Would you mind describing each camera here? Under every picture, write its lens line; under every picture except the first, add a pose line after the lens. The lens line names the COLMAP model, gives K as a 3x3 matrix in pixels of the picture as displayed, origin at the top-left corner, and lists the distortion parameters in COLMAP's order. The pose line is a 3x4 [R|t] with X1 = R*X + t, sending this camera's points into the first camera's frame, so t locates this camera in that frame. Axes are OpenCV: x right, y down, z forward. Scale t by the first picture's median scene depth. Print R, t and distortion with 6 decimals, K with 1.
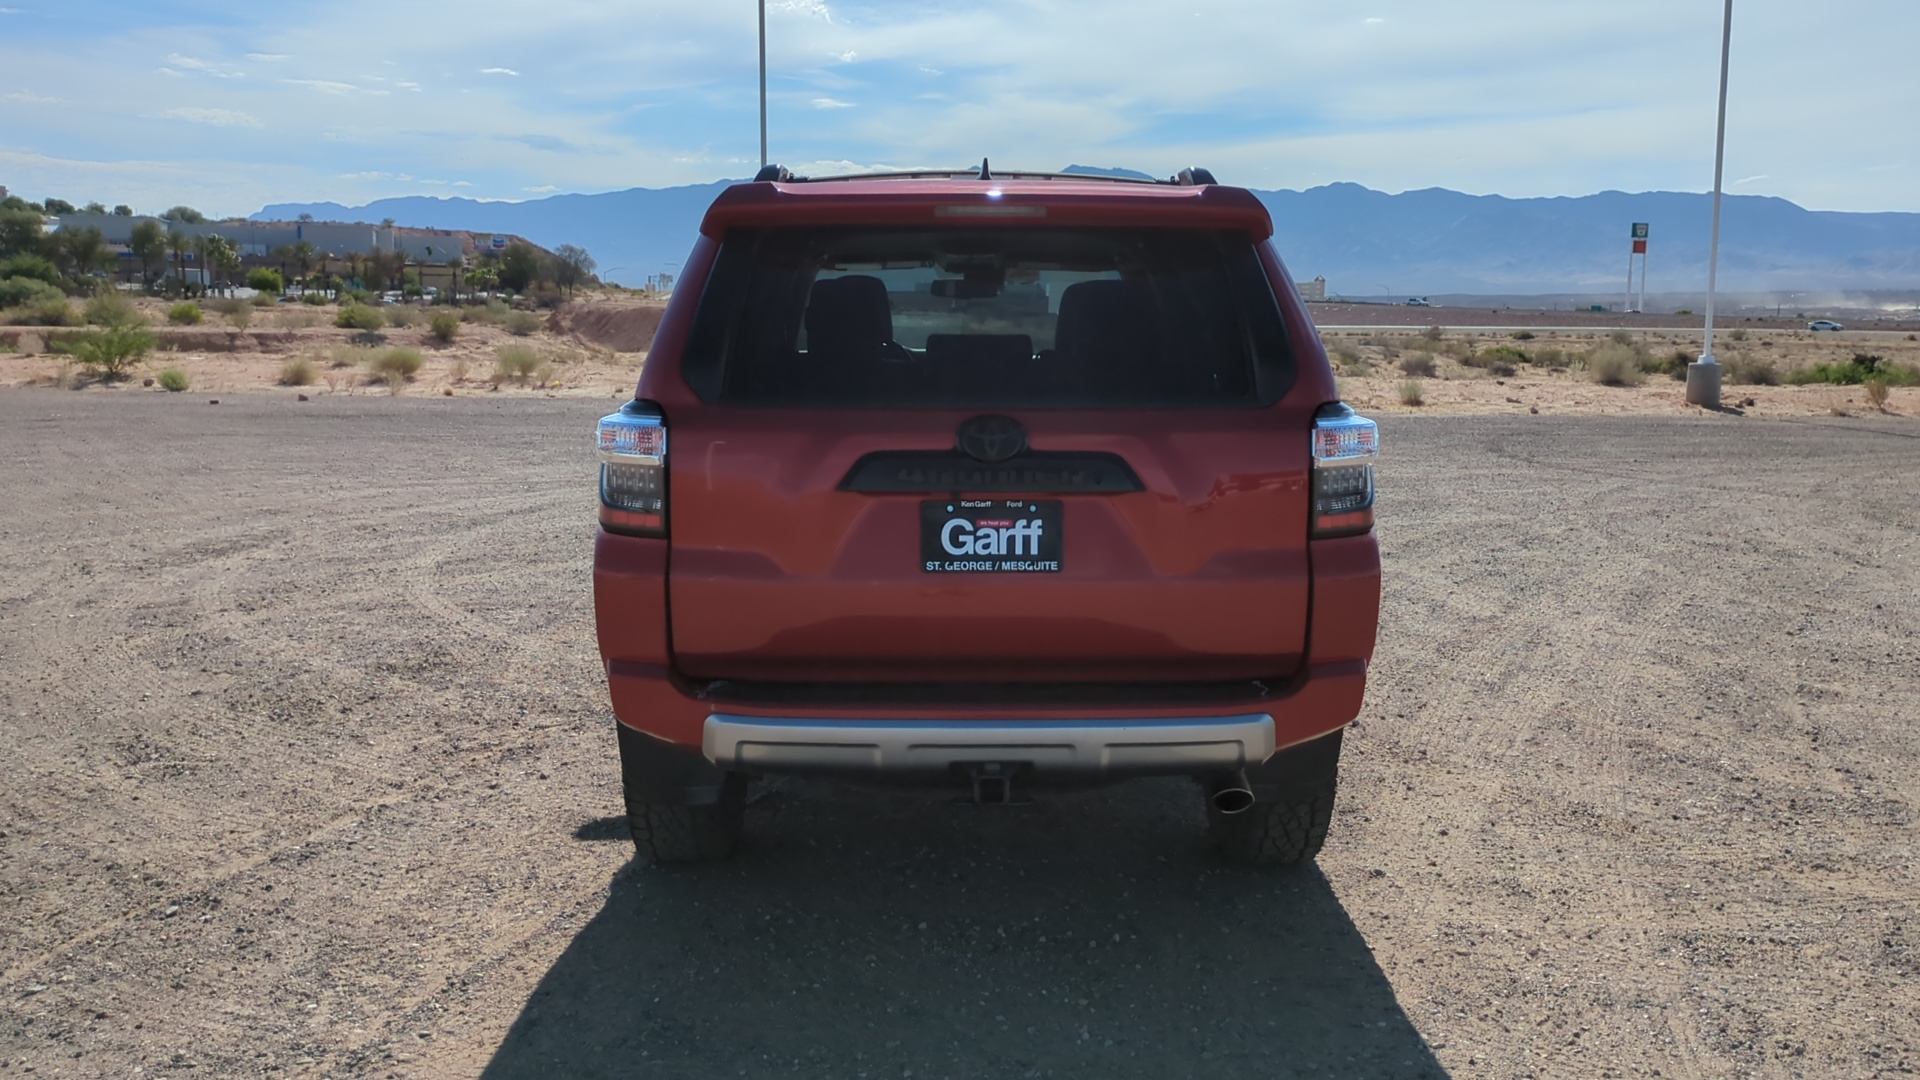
lens RADIAL K [[1665.0, 0, 966.5], [0, 1665.0, 528.2], [0, 0, 1]] dist [0.058600, -0.072318]
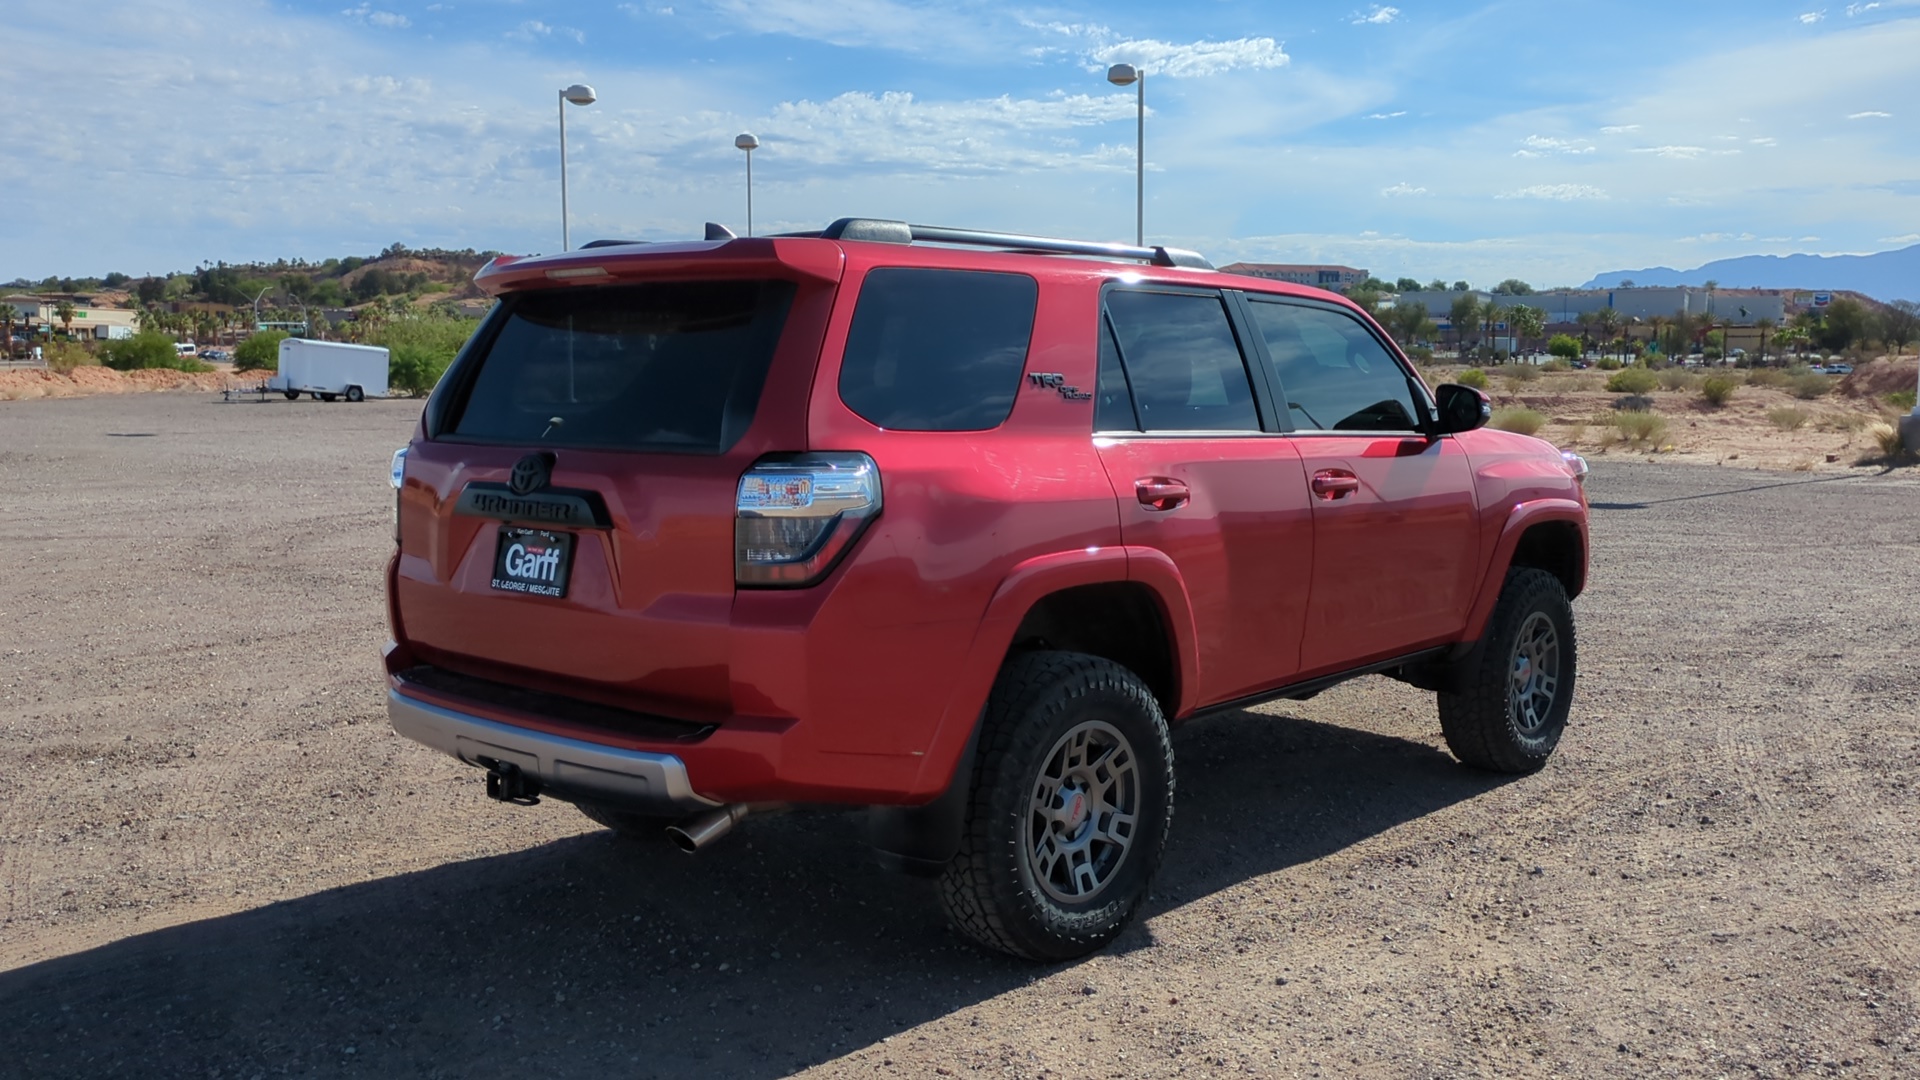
lens RADIAL K [[1665.0, 0, 986.2], [0, 1665.0, 533.2], [0, 0, 1]] dist [0.058600, -0.072318]
pose [[0.727497, 0.057423, -0.683704, 0.851157], [-0.081544, 0.996665, -0.003060, -0.030051], [0.681248, 0.057978, 0.729753, 0.324076]]
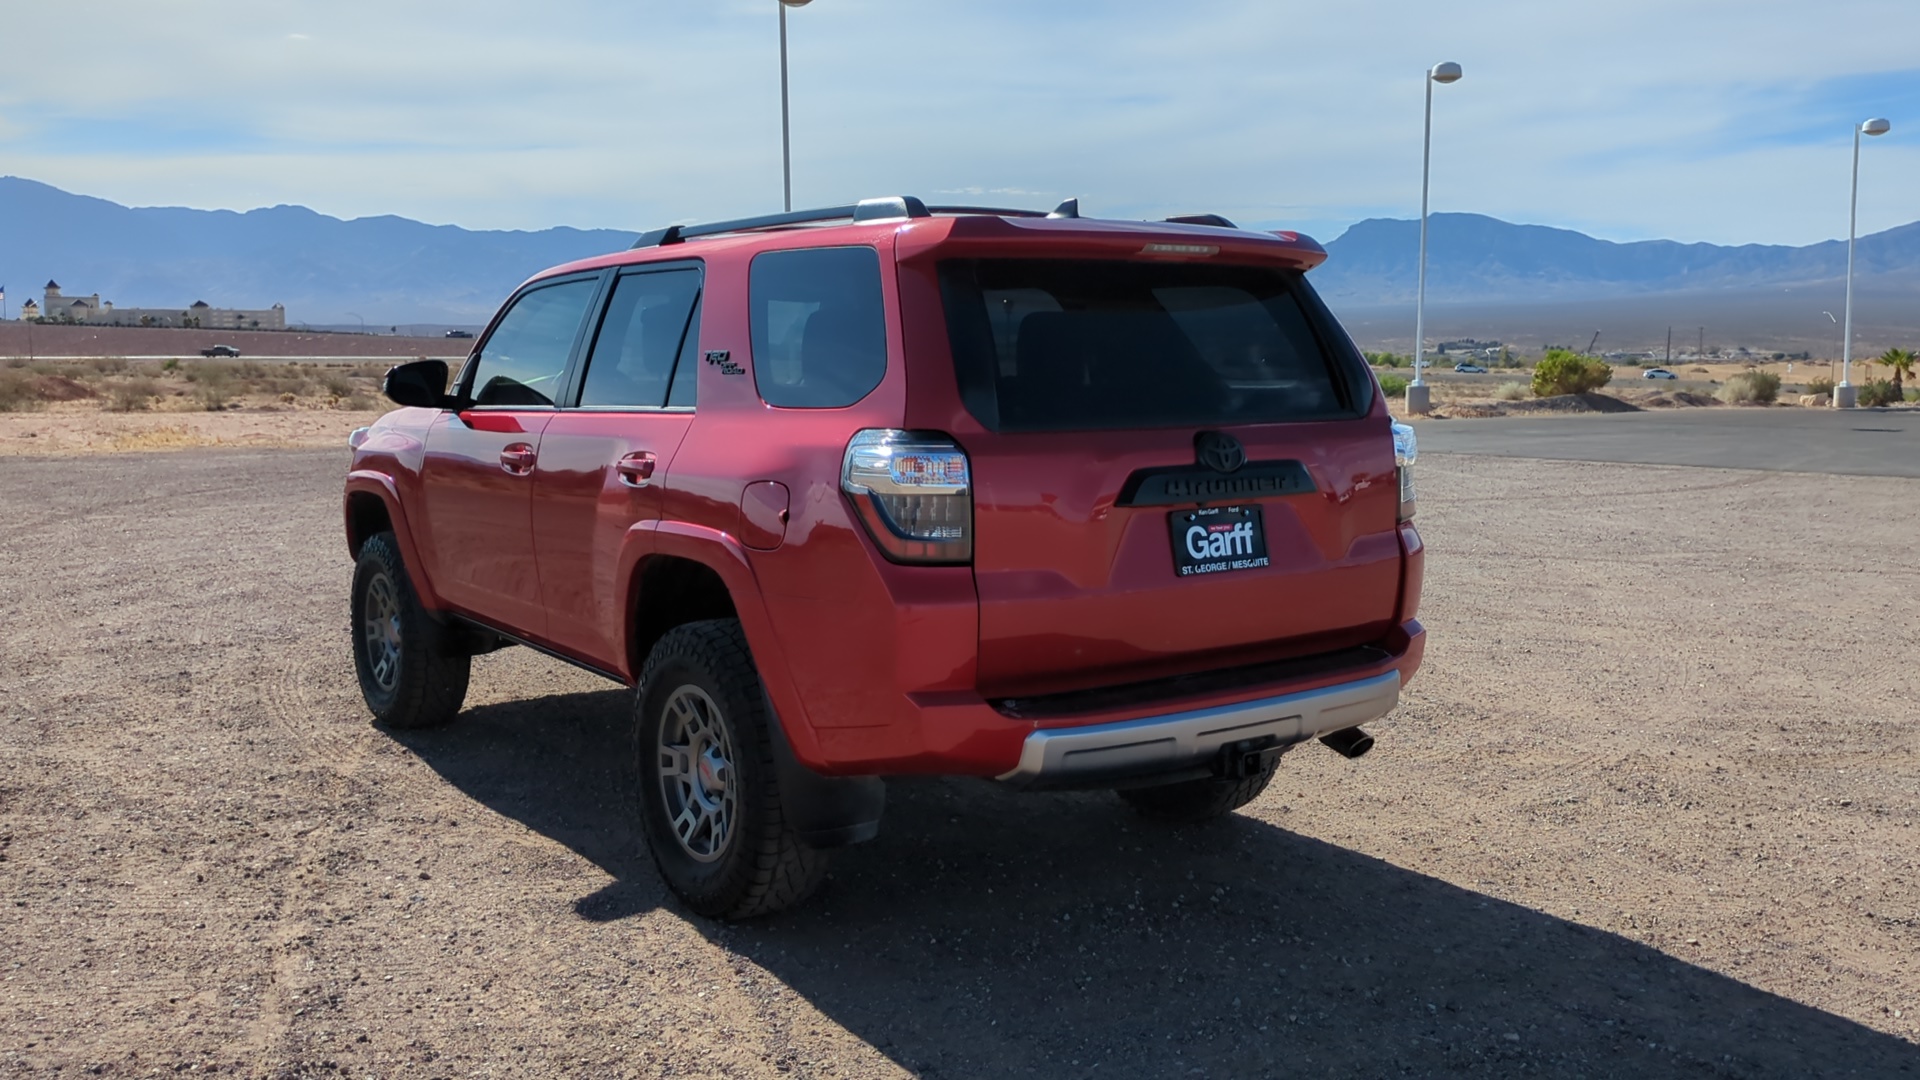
lens RADIAL K [[1665.0, 0, 1008.7], [0, 1665.0, 535.6], [0, 0, 1]] dist [0.058600, -0.072318]
pose [[0.821254, -0.070602, 0.566177, -0.621346], [0.078093, 0.996885, 0.011036, -0.018059], [-0.565193, 0.035151, 0.824210, 0.131501]]
